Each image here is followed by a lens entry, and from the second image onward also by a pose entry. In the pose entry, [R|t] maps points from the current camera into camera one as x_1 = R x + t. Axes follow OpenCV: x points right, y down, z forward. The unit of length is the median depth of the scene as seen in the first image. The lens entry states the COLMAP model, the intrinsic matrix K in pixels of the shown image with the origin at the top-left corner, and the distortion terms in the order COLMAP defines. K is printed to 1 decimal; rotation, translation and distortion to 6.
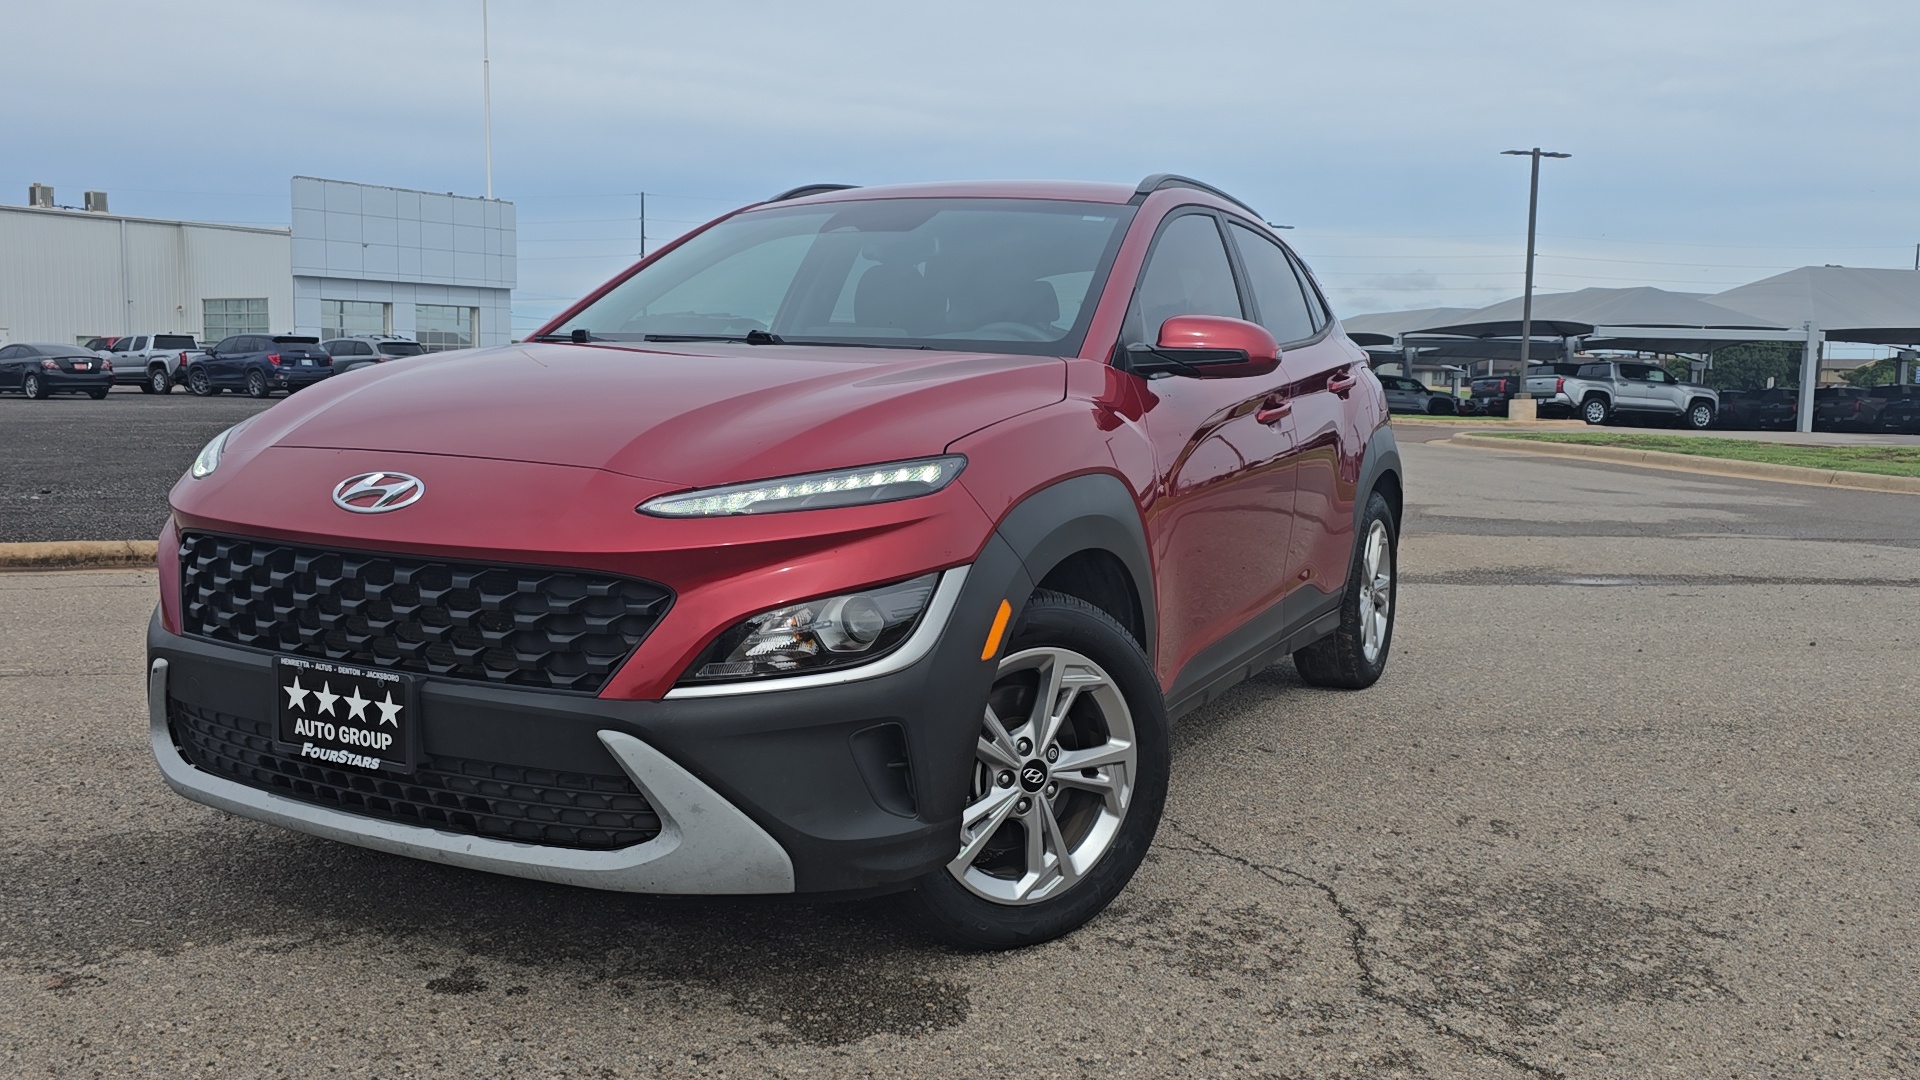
lens RADIAL K [[1623.4, 0, 958.3], [0, 1623.4, 530.5], [0, 0, 1]] dist [-0.004578, 0.007150]
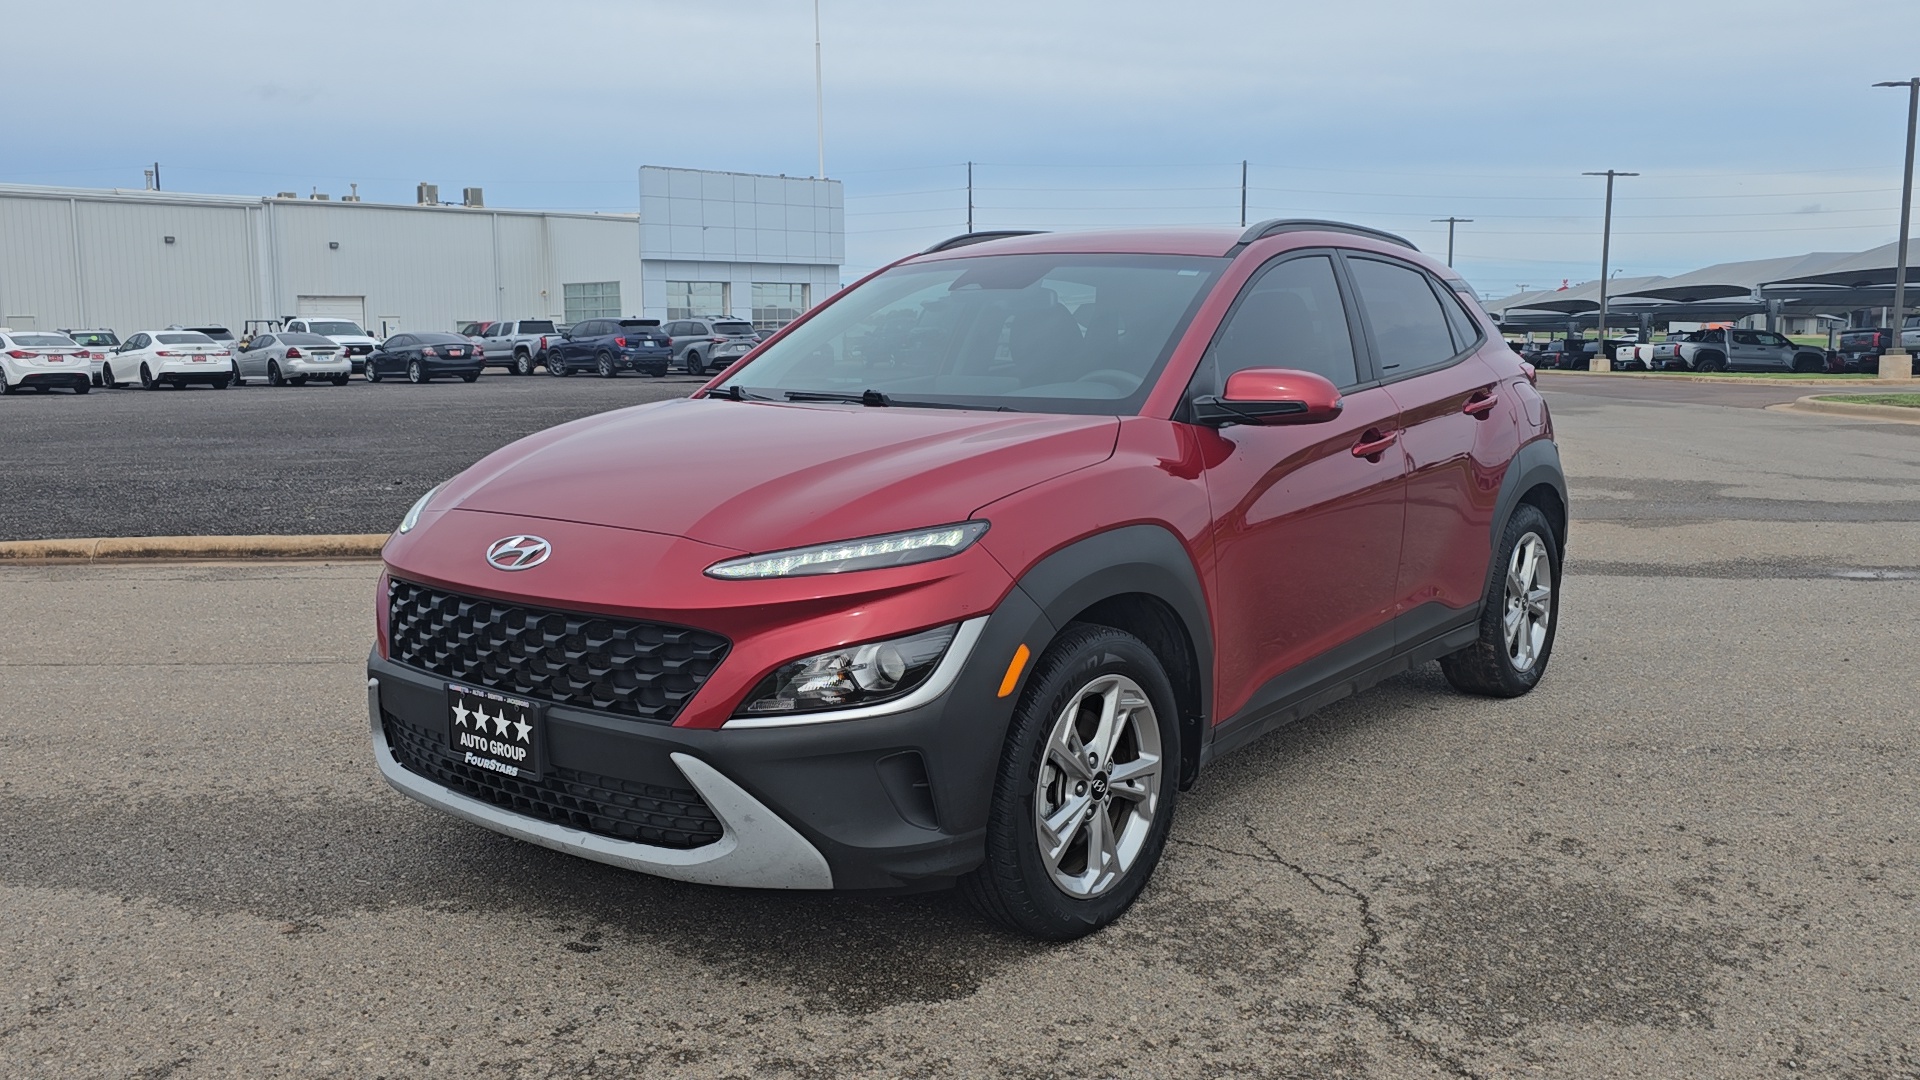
lens RADIAL K [[1620.0, 0, 956.1], [0, 1620.0, 534.1], [0, 0, 1]] dist [-0.004018, 0.012668]
pose [[0.979662, -0.000245, -0.200653, 0.213355], [0.005115, 0.999705, 0.023755, -0.063812], [0.200588, -0.024298, 0.979374, -0.142621]]
